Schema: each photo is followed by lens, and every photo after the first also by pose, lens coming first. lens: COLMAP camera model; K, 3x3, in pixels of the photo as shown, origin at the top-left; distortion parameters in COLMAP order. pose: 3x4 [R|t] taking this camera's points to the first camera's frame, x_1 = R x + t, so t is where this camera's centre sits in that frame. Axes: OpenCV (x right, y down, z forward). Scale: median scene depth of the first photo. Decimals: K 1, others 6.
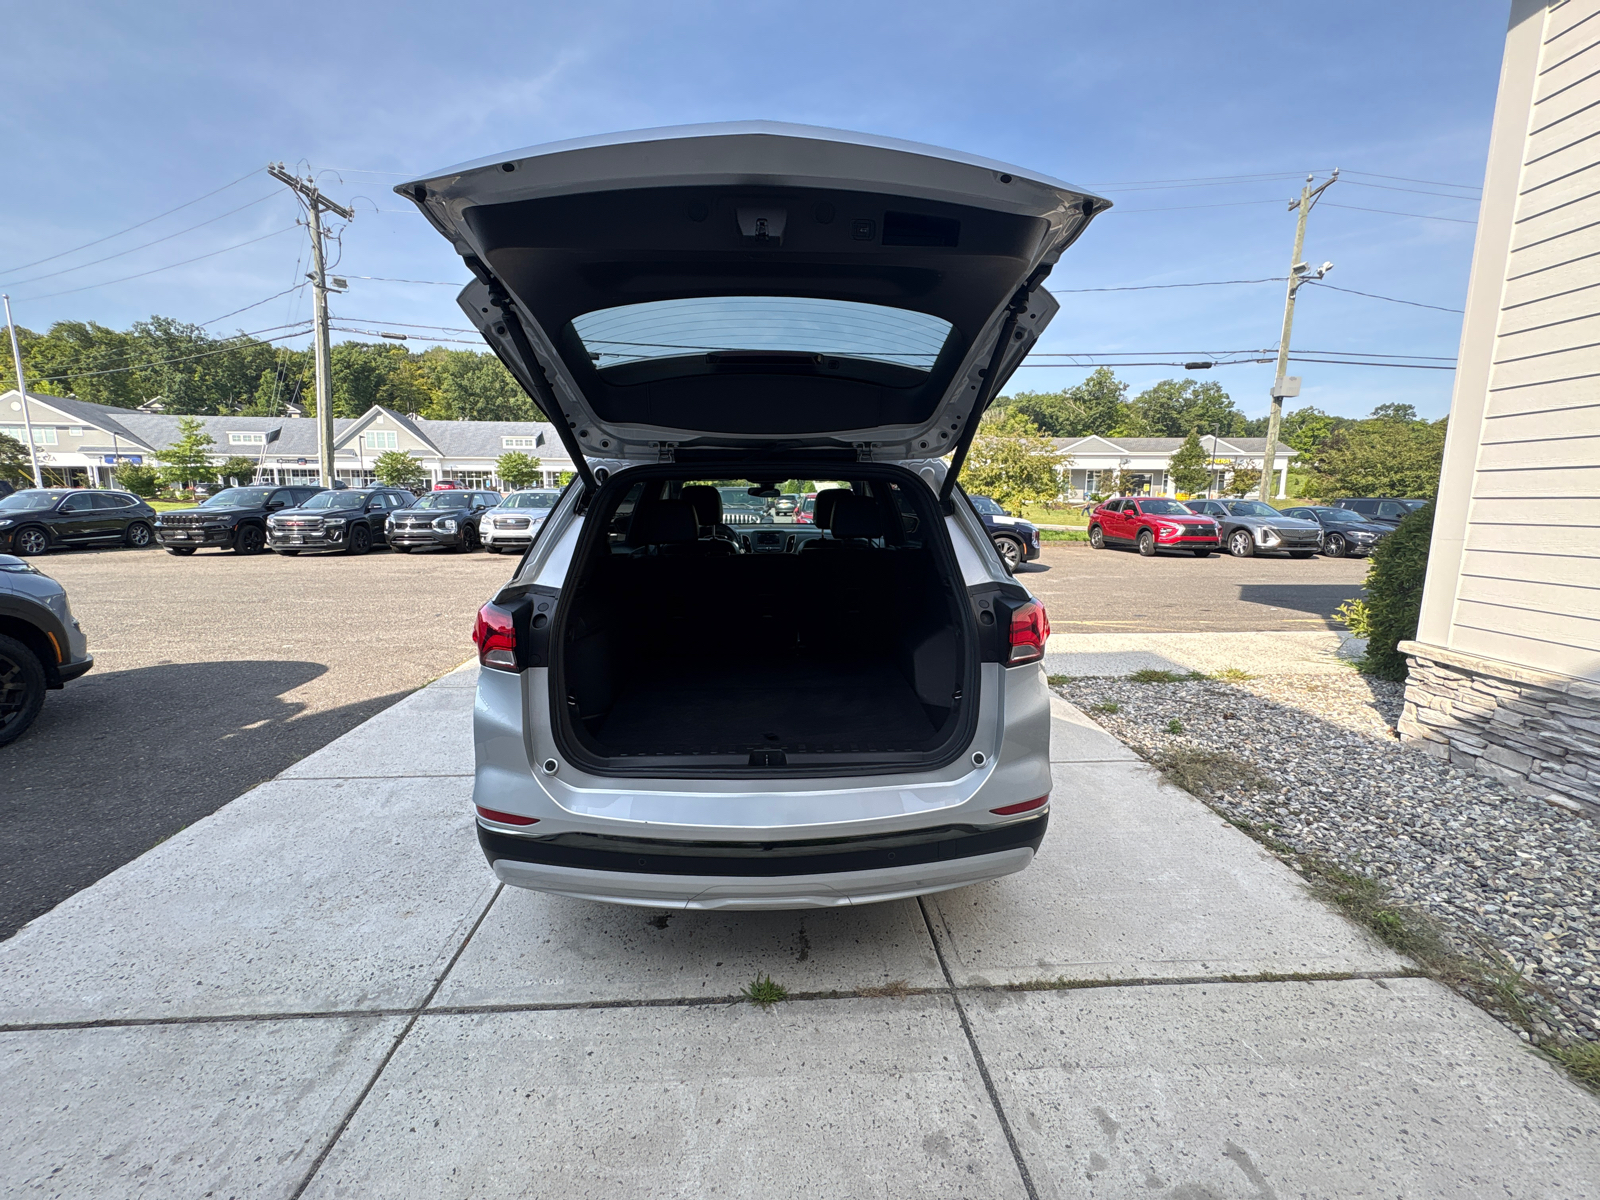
lens RADIAL K [[638.5, 0, 799.1], [0, 638.5, 598.6], [0, 0, 1]] dist [-0.000826, 0.000340]
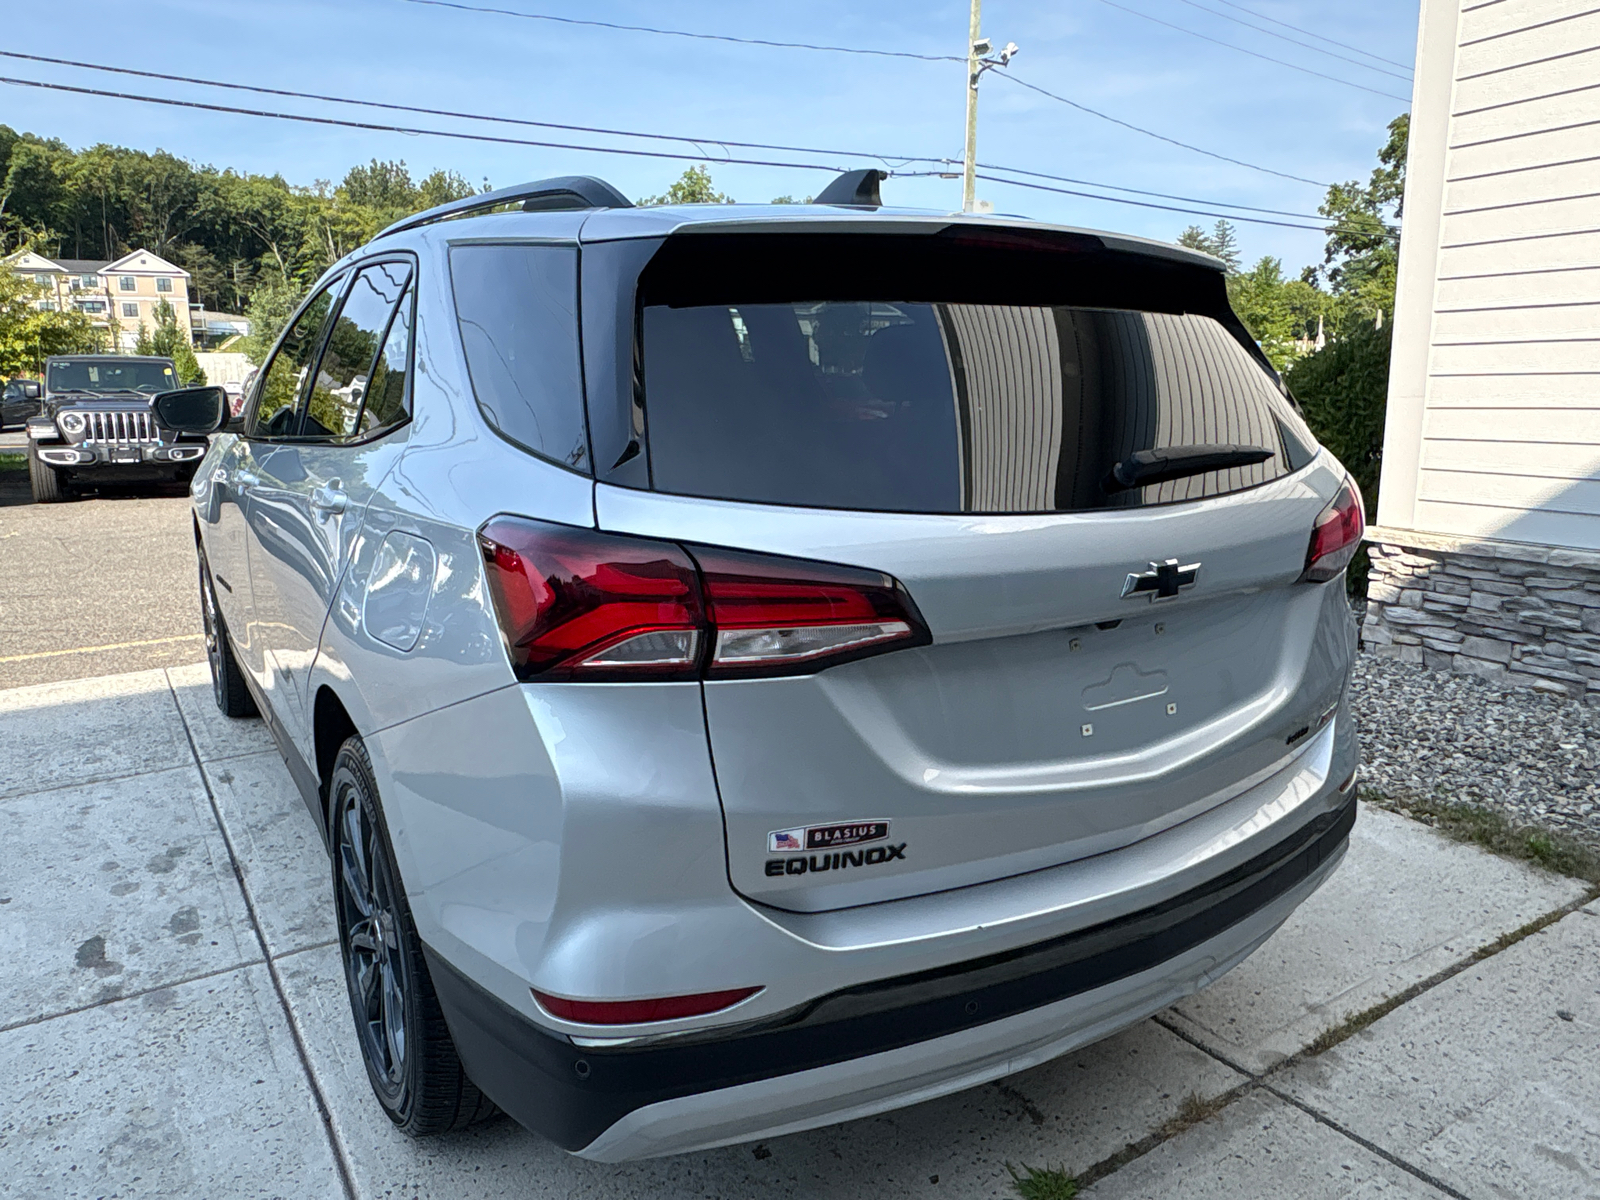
lens RADIAL K [[1106.8, 0, 798.8], [0, 1106.8, 598.1], [0, 0, 1]] dist [0.000941, -0.000526]
pose [[0.866076, -0.106736, 0.488385, -0.058046], [0.089202, 0.994258, 0.059108, 0.001593], [-0.491889, -0.007627, 0.870624, 0.022423]]
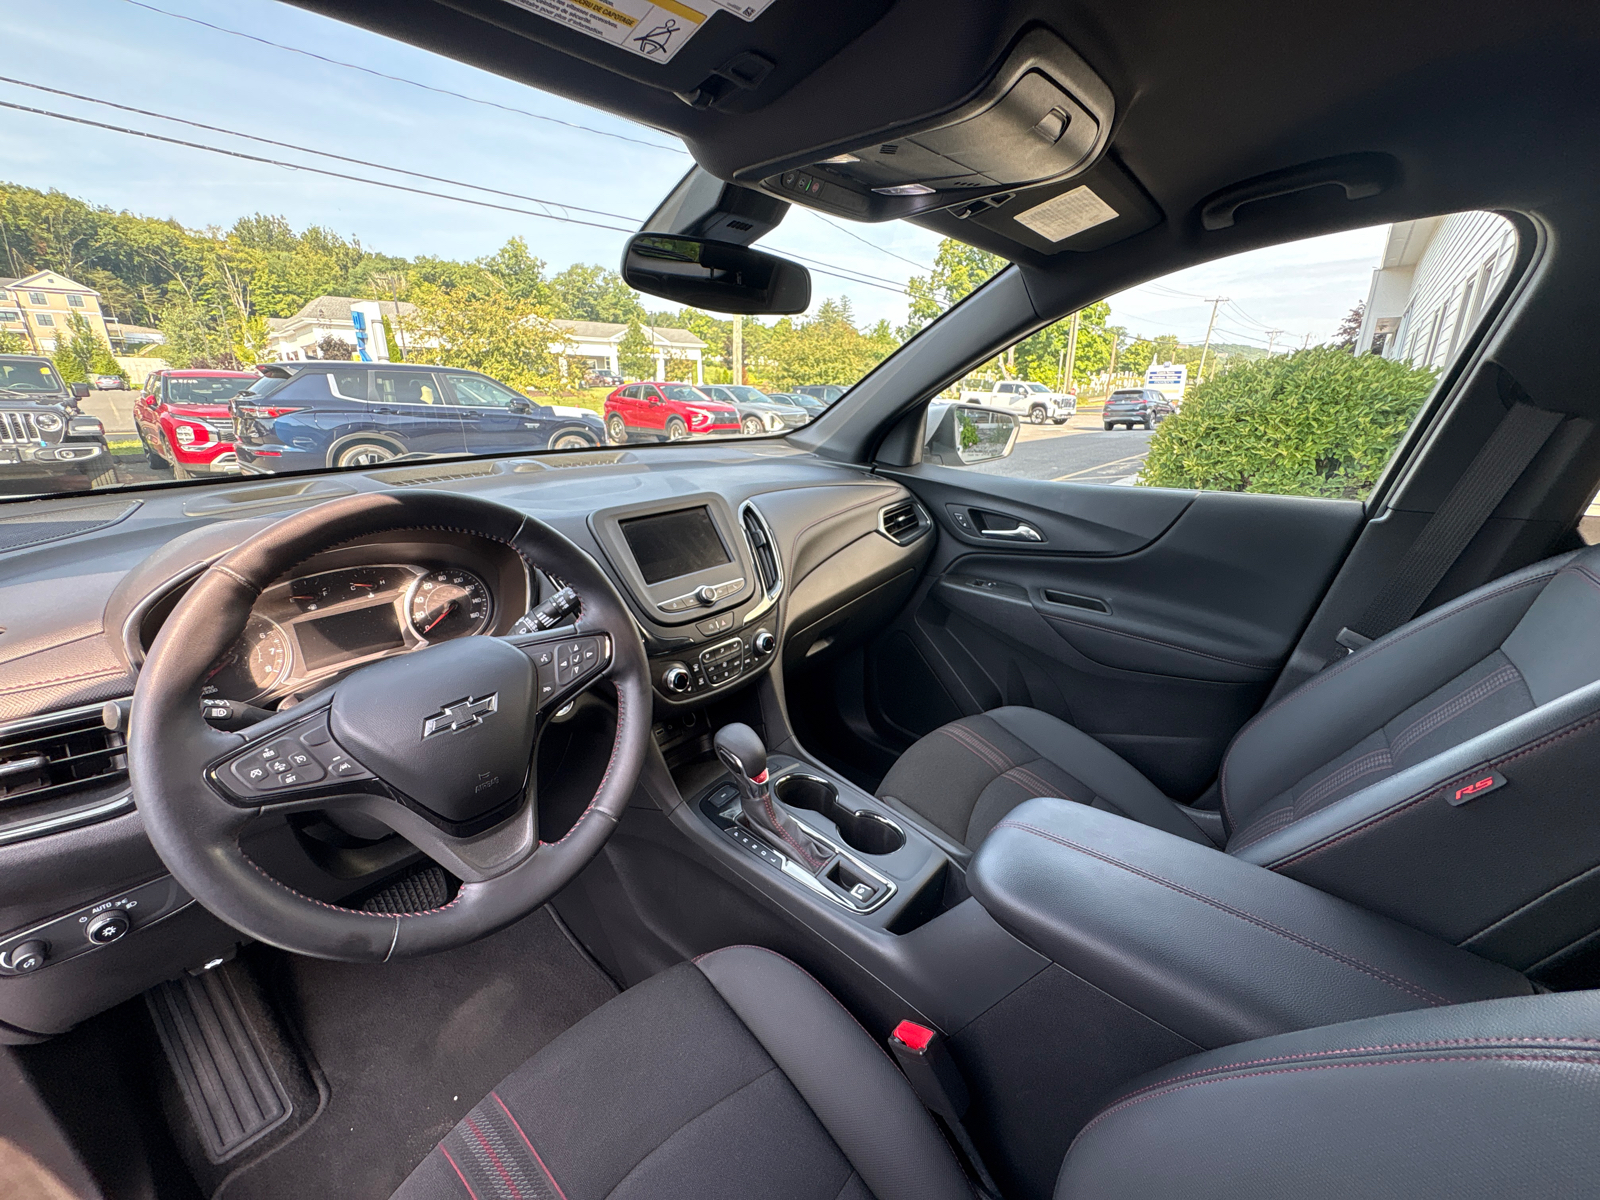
lens RADIAL K [[637.8, 0, 799.6], [0, 637.8, 601.1], [0, 0, 1]] dist [-0.000616, -0.000421]
pose [[0.683064, -0.228794, 0.693597, -0.033443], [0.108320, 0.970899, 0.213591, -0.023297], [-0.722281, -0.070766, 0.687970, 0.170651]]
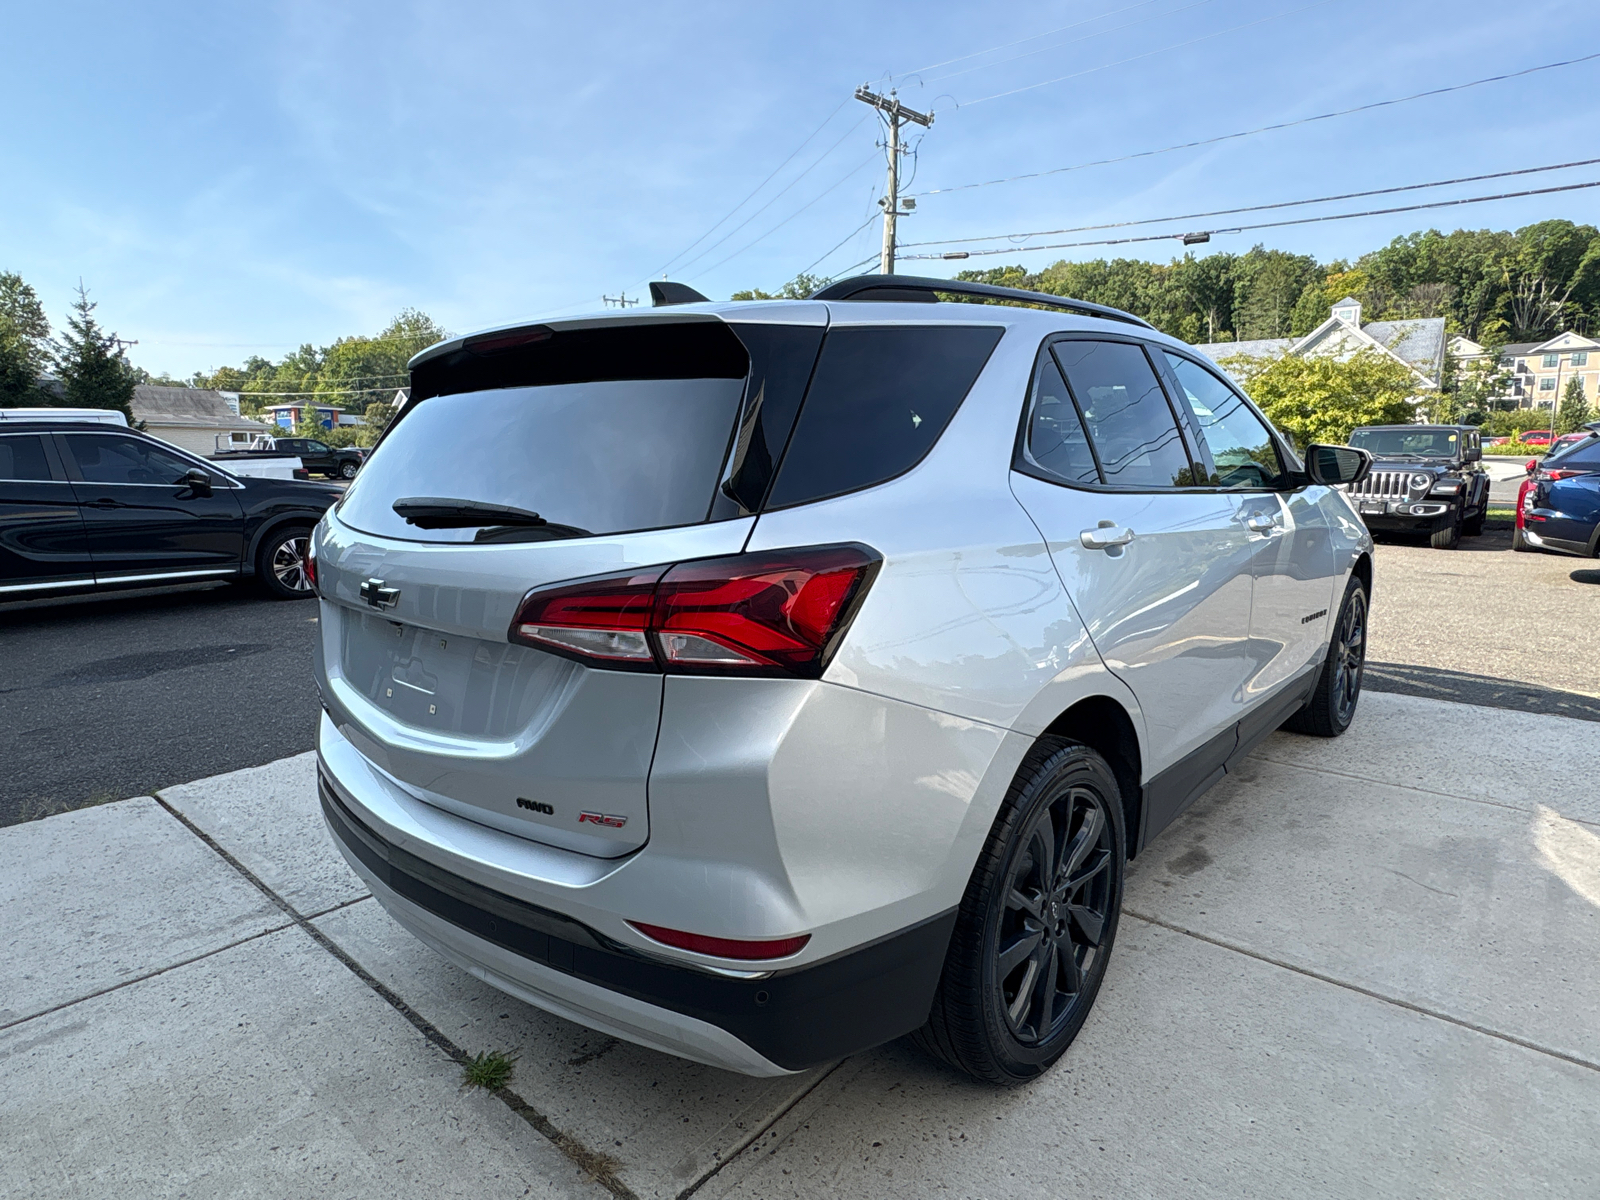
lens RADIAL K [[898.1, 0, 795.6], [0, 898.1, 598.5], [0, 0, 1]] dist [0.002045, -0.000804]
pose [[0.711602, 0.104073, -0.694832, 0.074217], [-0.102977, 0.993737, 0.043381, 0.000089], [0.694995, 0.040682, 0.717863, 0.042090]]
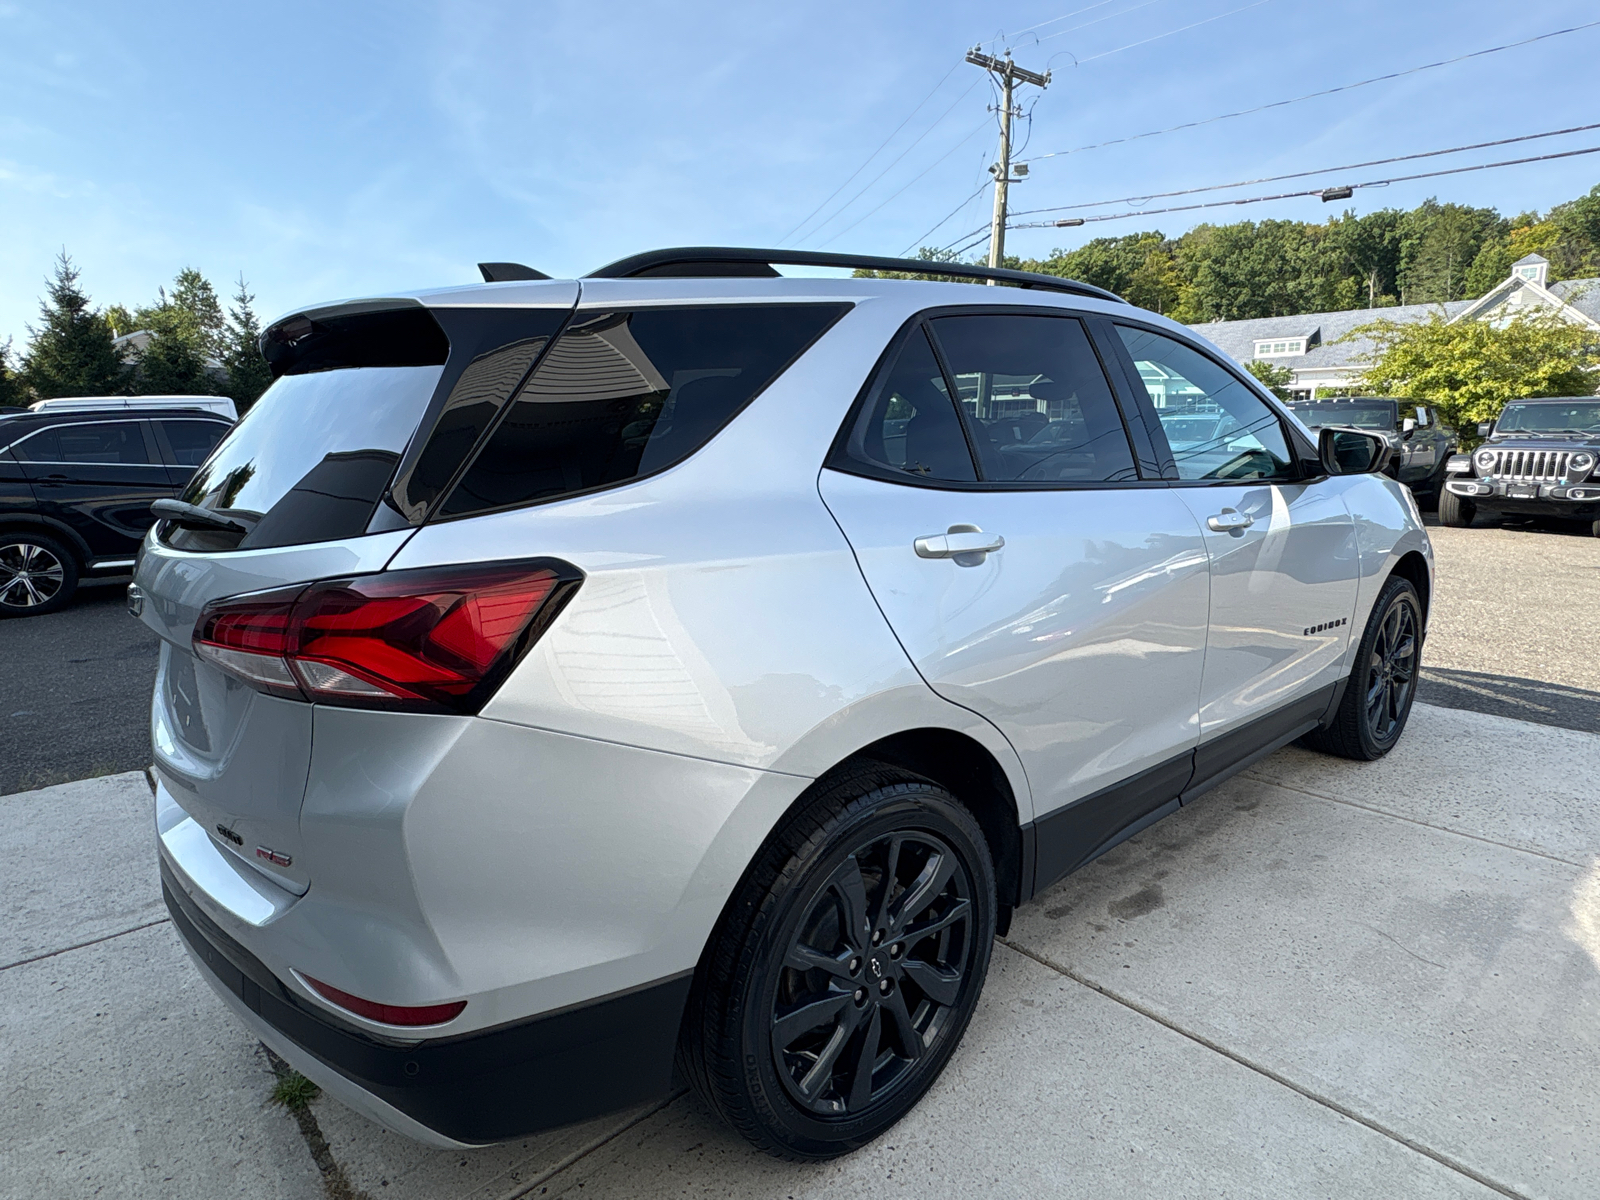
lens RADIAL K [[898.1, 0, 795.8], [0, 898.1, 597.7], [0, 0, 1]] dist [0.002045, -0.000804]
pose [[0.612125, 0.132538, -0.779574, 0.086128], [-0.111944, 0.990449, 0.080491, -0.005409], [0.782797, 0.037998, 0.621116, 0.068759]]
